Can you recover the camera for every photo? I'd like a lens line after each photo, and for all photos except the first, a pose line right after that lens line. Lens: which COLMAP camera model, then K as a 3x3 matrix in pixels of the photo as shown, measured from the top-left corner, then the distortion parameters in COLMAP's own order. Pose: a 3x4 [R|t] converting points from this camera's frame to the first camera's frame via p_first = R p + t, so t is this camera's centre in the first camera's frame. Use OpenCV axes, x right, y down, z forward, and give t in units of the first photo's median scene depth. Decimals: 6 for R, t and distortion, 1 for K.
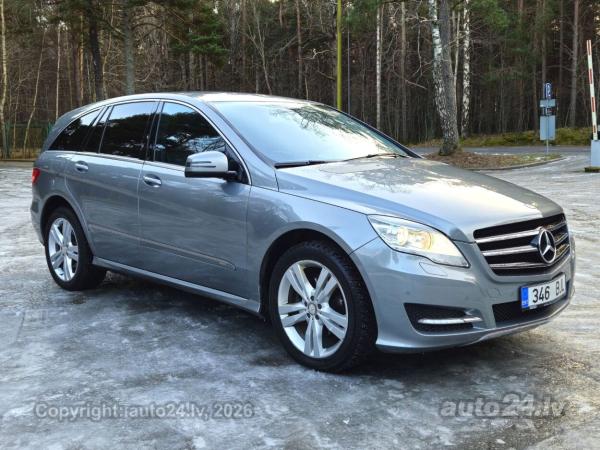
lens RADIAL K [[698.4, 0, 300.0], [0, 698.4, 225.0], [0, 0, 1]] dist [0.065632, 0.018837]
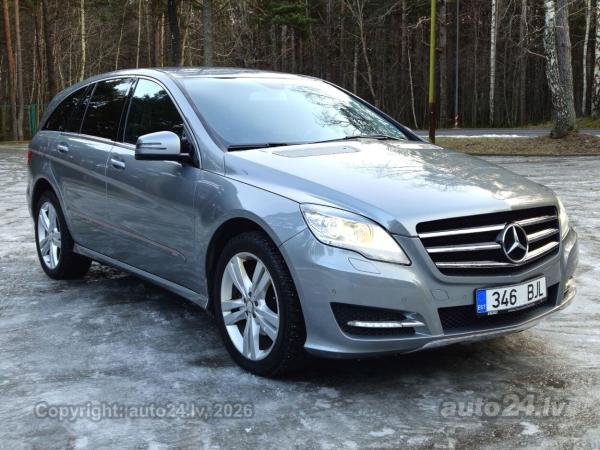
lens RADIAL K [[783.8, 0, 300.0], [0, 783.8, 225.0], [0, 0, 1]] dist [0.067488, -0.021030]
pose [[0.989335, 0.021493, -0.144061, 0.225266], [-0.019761, 0.999714, 0.013443, -0.000371], [0.144309, -0.010453, 0.989477, 0.002090]]
